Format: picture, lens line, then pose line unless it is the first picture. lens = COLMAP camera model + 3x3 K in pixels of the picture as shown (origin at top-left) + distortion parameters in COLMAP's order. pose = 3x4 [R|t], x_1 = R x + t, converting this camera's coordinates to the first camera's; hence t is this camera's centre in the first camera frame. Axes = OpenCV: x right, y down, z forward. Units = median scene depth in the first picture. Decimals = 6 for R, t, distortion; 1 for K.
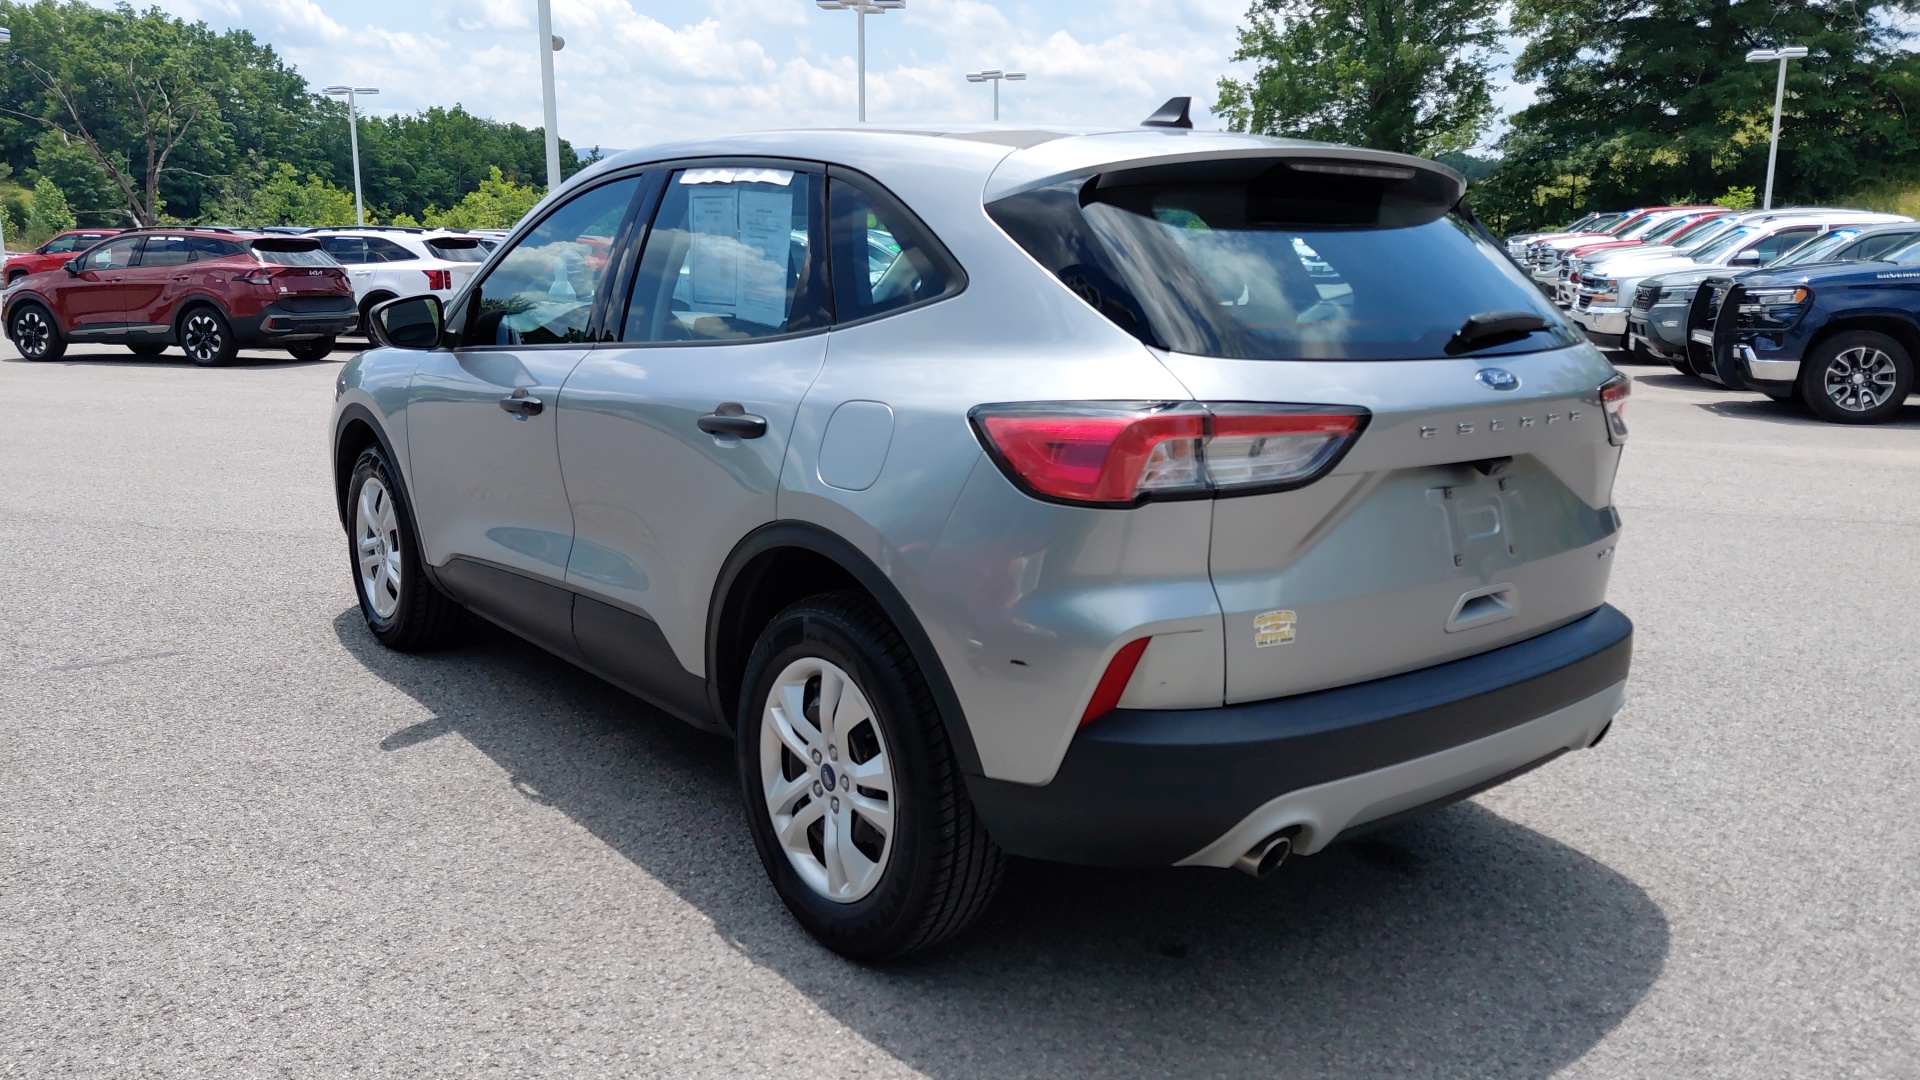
lens RADIAL K [[1428.8, 0, 960.0], [0, 1428.8, 540.0], [0, 0, 1]] dist [-0.001826, -0.001344]
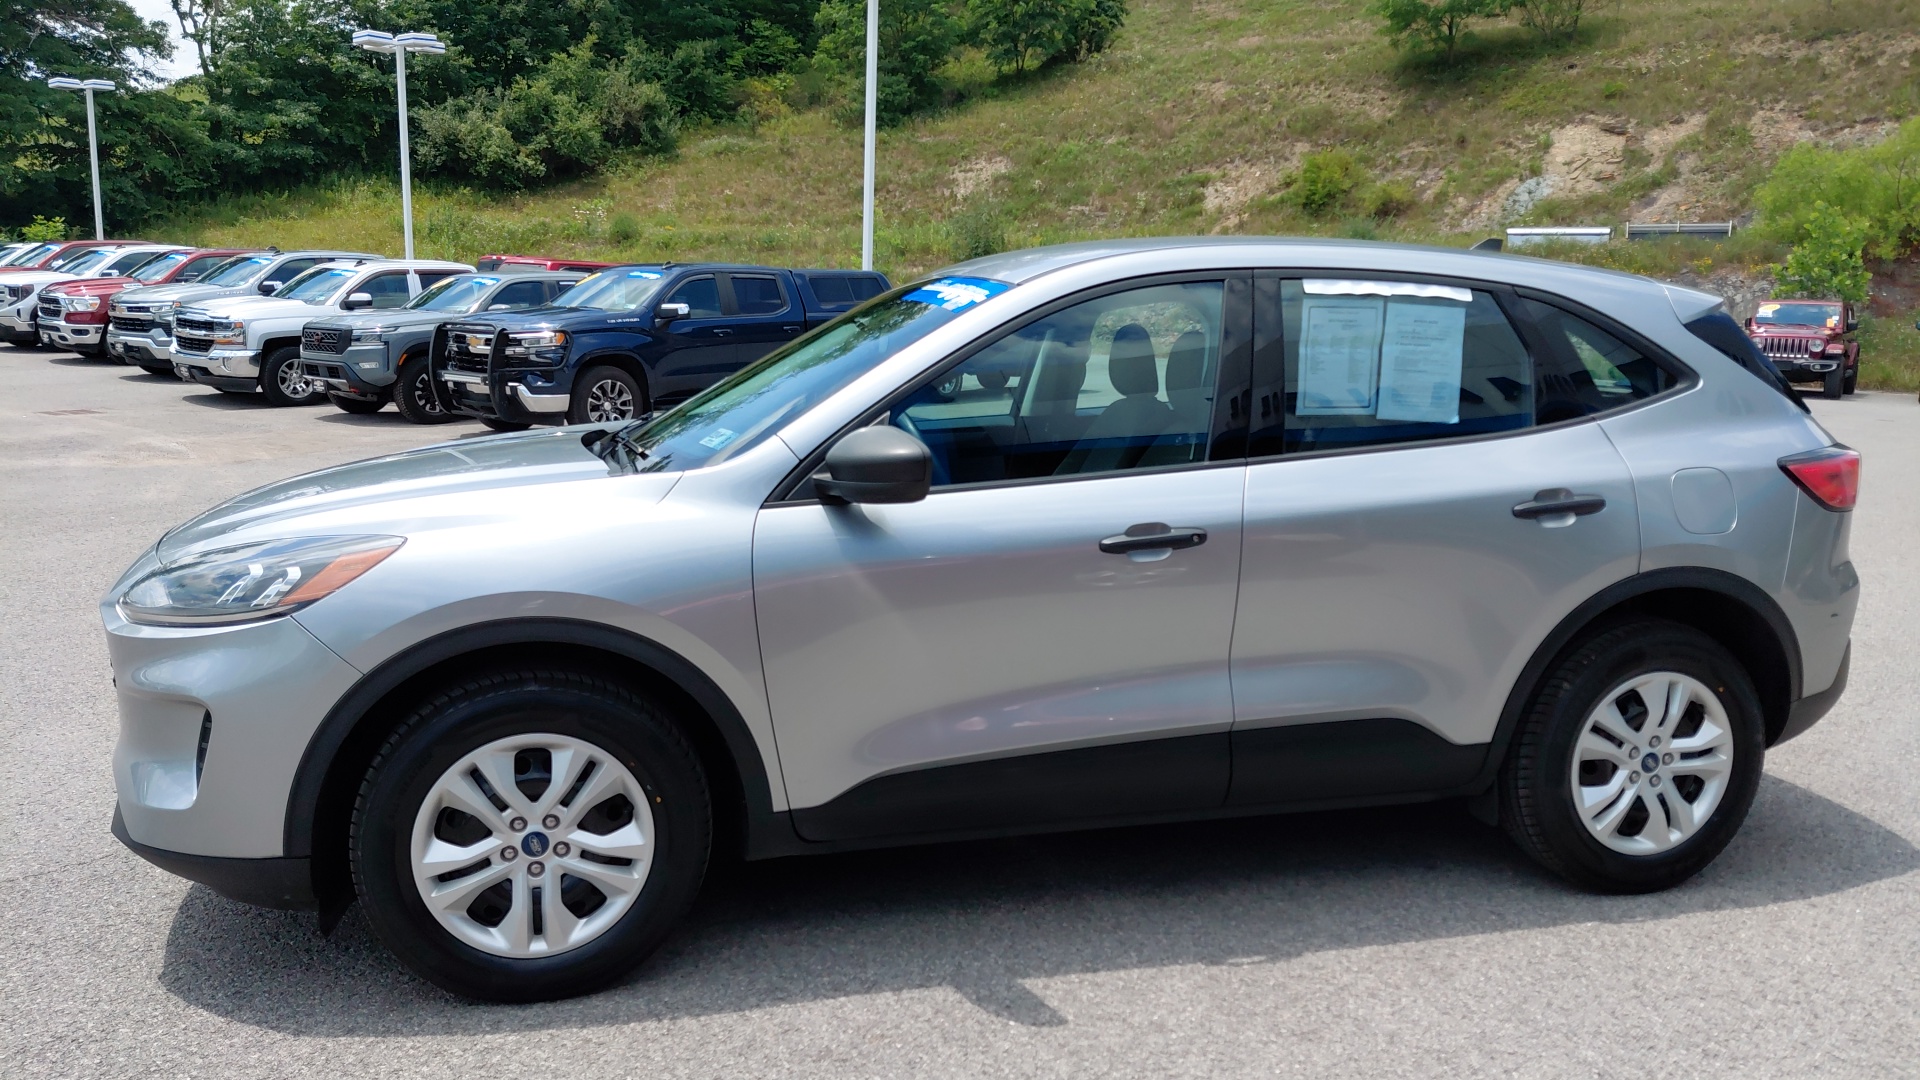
lens RADIAL K [[1428.5, 0, 956.4], [0, 1428.5, 543.4], [0, 0, 1]] dist [0.072136, -0.131913]
pose [[0.413181, -0.154748, 0.897404, -0.824682], [0.169727, 0.981275, 0.091065, -0.139783], [-0.894692, 0.114687, 0.431709, 0.535936]]
